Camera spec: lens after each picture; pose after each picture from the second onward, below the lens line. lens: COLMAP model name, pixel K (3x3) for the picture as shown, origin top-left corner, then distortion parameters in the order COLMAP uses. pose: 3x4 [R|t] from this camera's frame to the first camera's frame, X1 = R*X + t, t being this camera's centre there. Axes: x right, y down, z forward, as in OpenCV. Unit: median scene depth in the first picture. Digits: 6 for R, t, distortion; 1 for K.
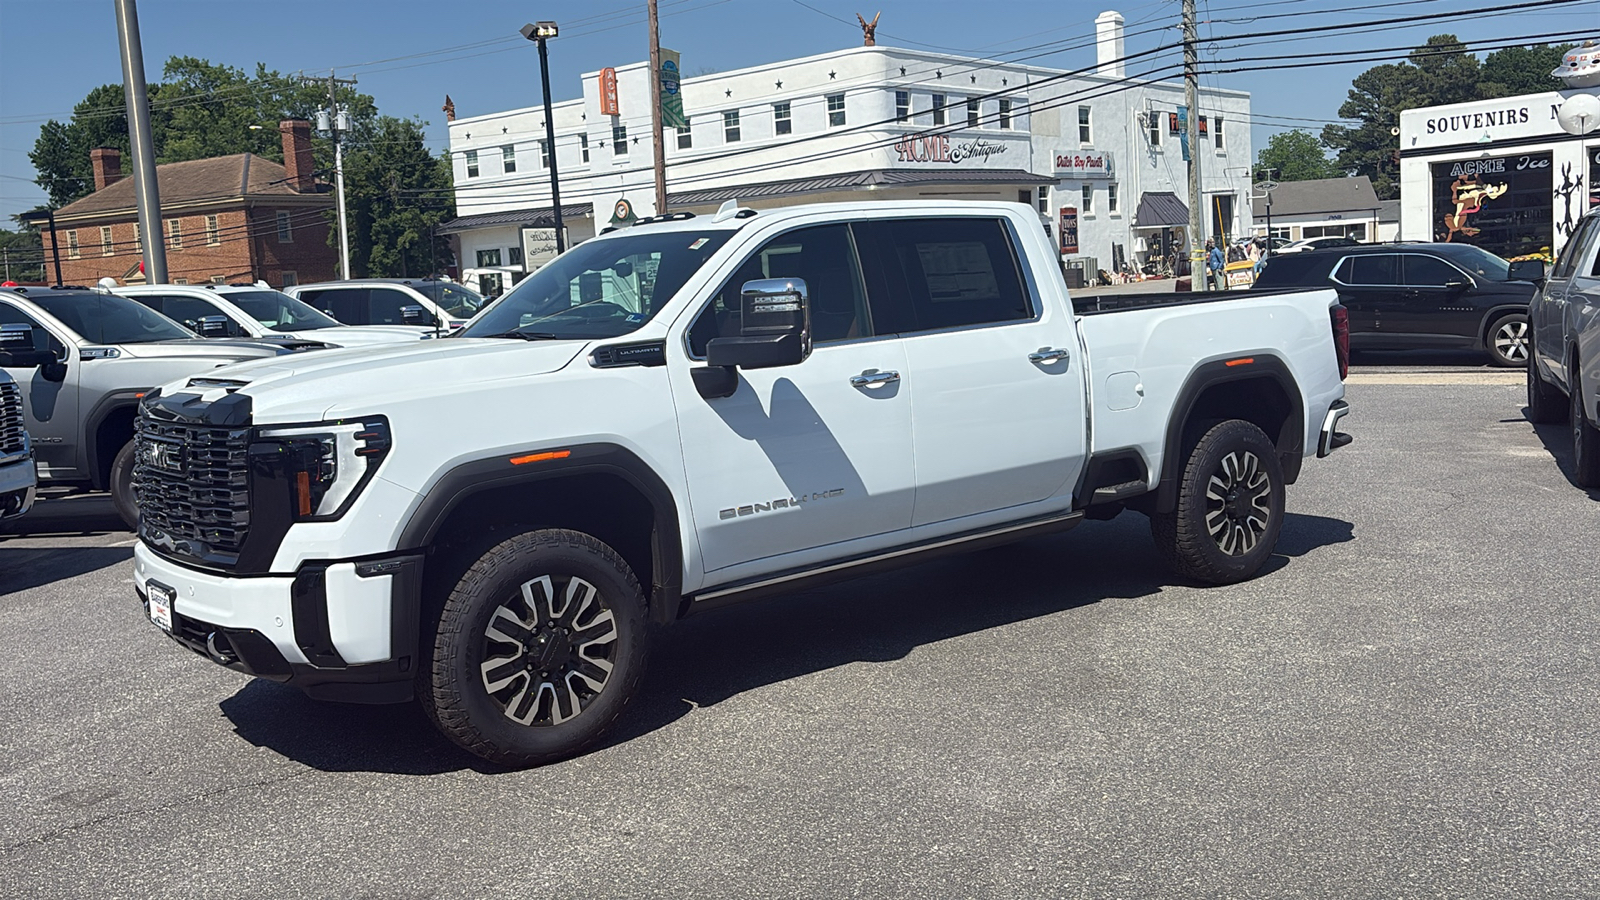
lens RADIAL K [[1359.0, 0, 800.2], [0, 1359.0, 431.4], [0, 0, 1]] dist [0.068460, -0.095007]
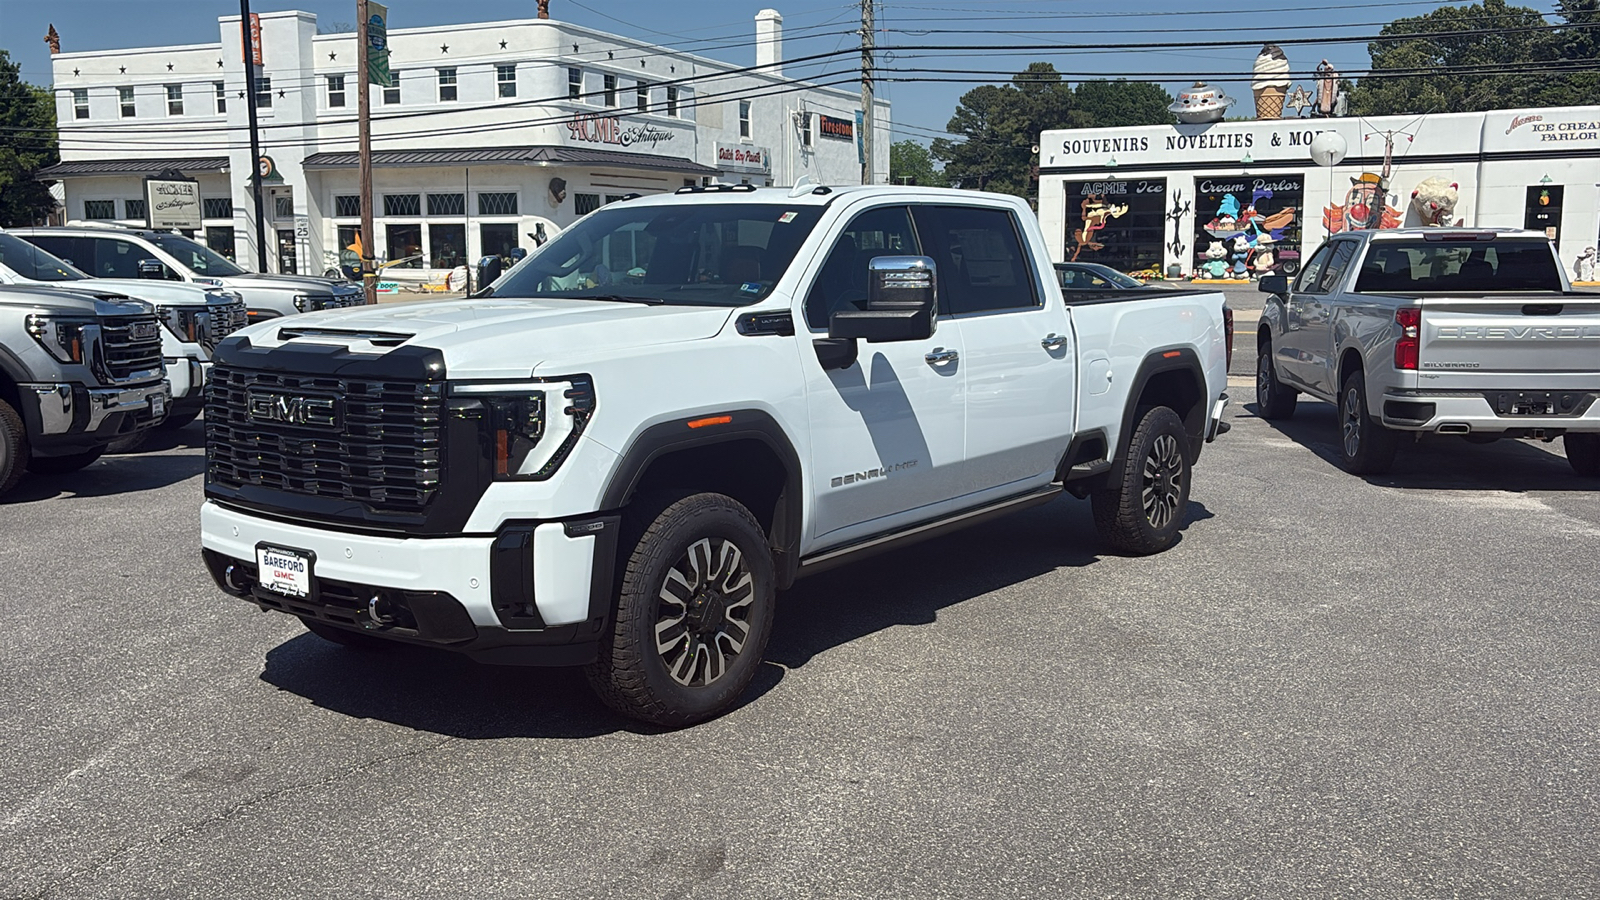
lens RADIAL K [[1359.0, 0, 800.2], [0, 1359.0, 431.4], [0, 0, 1]] dist [0.068460, -0.095007]
pose [[0.965923, 0.023101, 0.257798, -0.276921], [-0.025978, 0.999632, 0.007761, 0.012148], [-0.257524, -0.014193, 0.966168, 0.005224]]
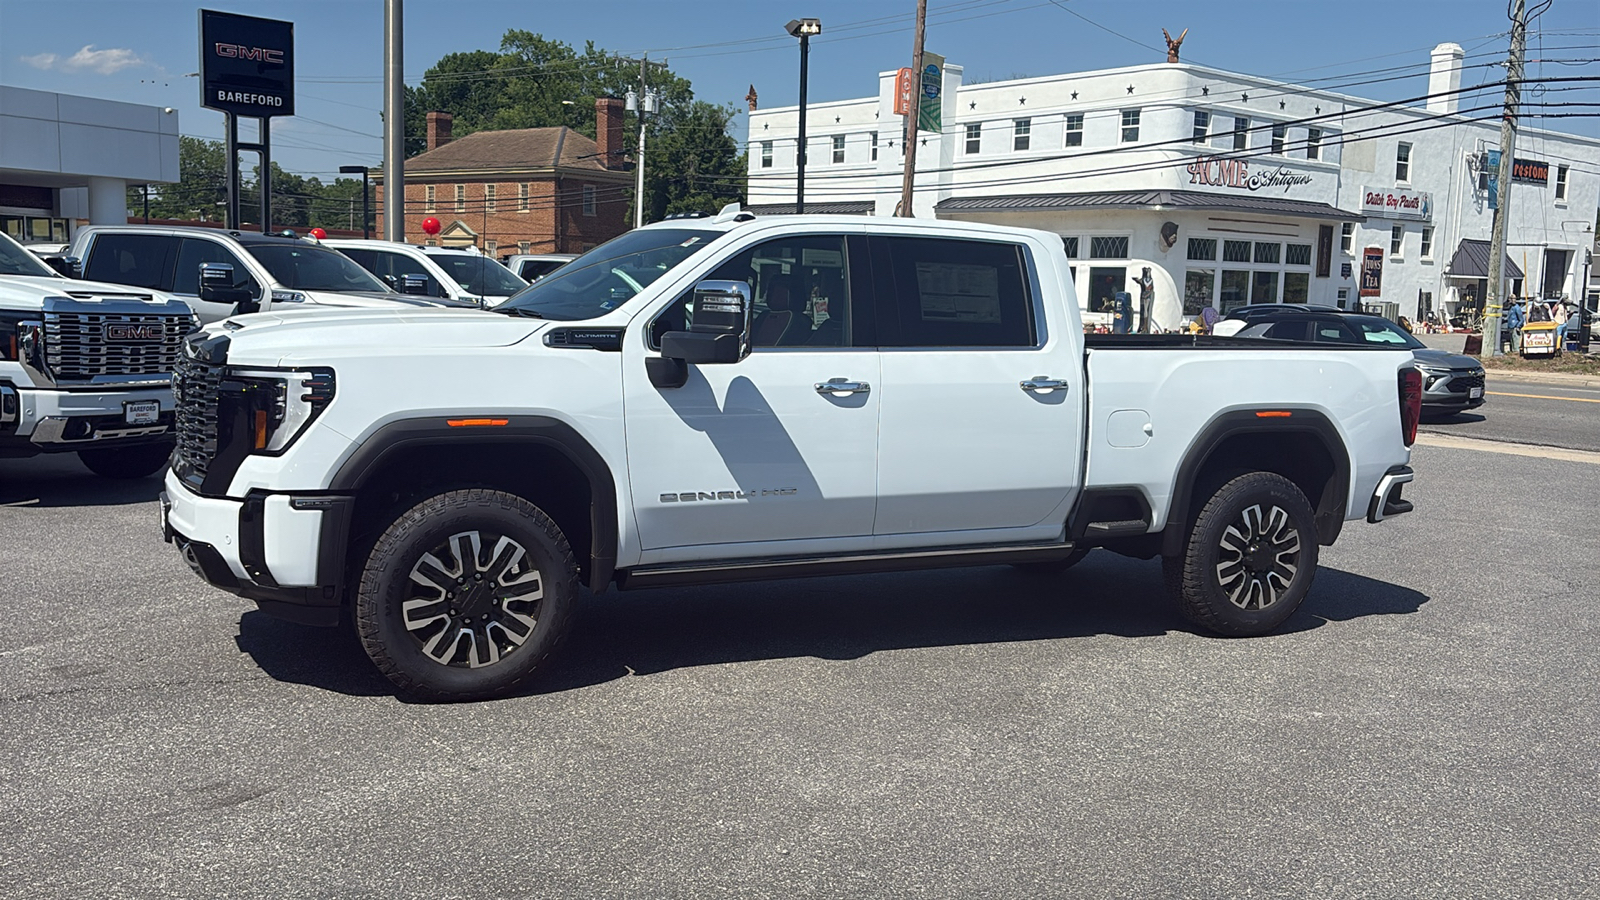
lens RADIAL K [[1365.6, 0, 838.2], [0, 1365.6, 452.5], [0, 0, 1]] dist [0.075154, -0.134415]
pose [[0.979371, 0.115093, -0.166093, 0.198239], [-0.113319, 0.993354, 0.020153, -0.008497], [0.167309, -0.000915, 0.985904, -0.024435]]
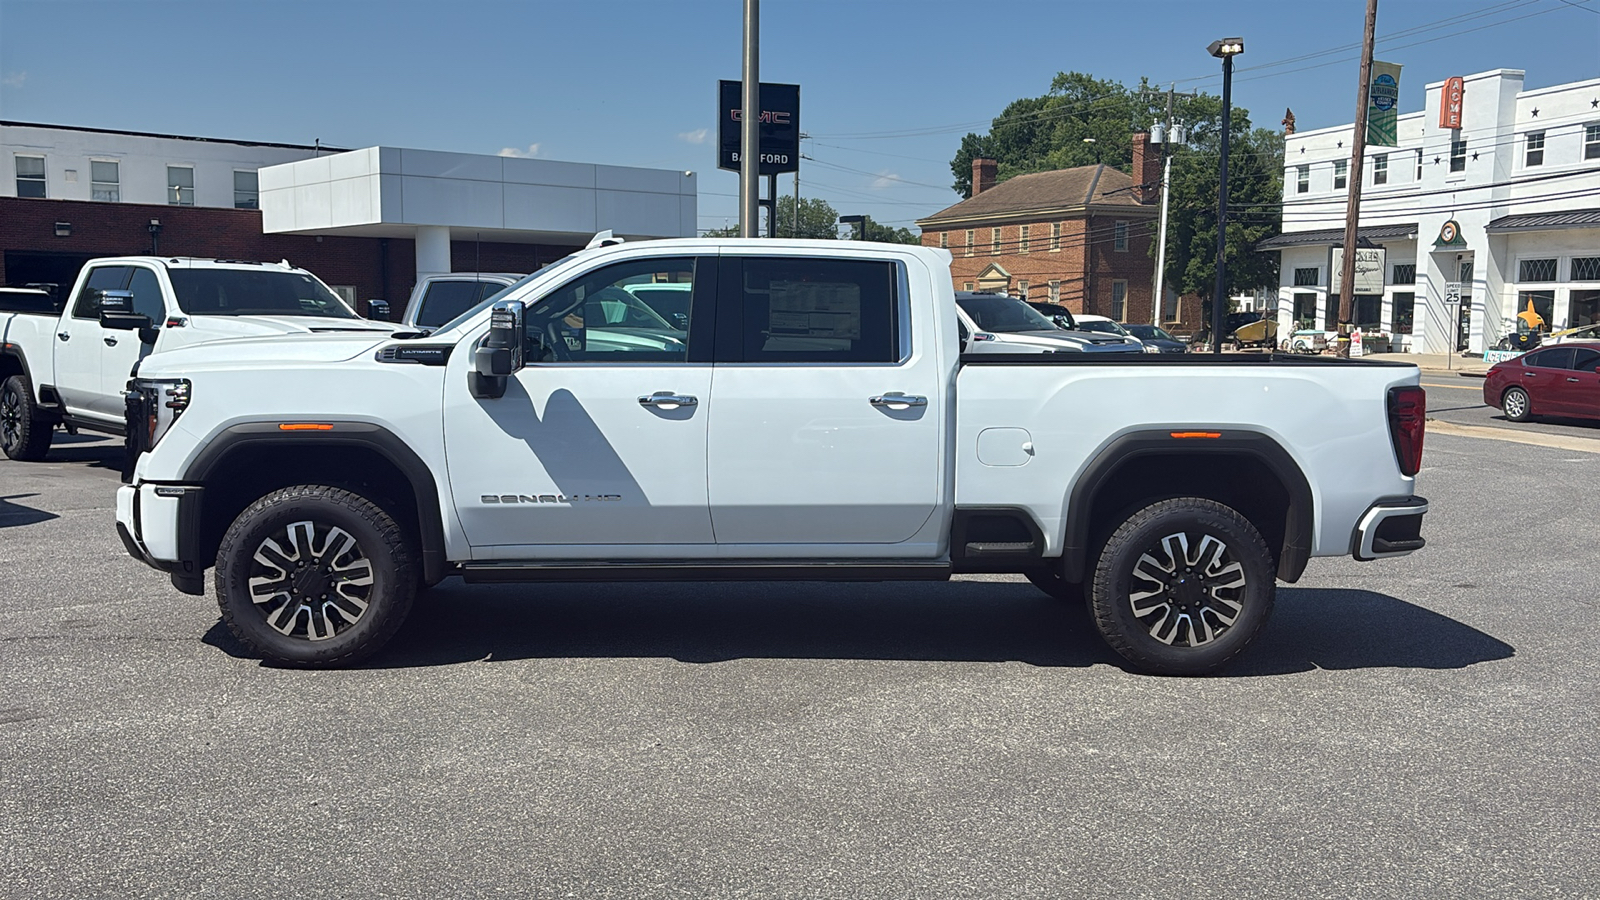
lens RADIAL K [[1387.5, 0, 878.6], [0, 1387.5, 448.0], [0, 0, 1]] dist [0.086987, -0.161662]
pose [[0.853922, 0.123047, -0.505646, 0.662259], [-0.123840, 0.991779, 0.032208, -0.049844], [0.505452, 0.035116, 0.862140, 0.105023]]
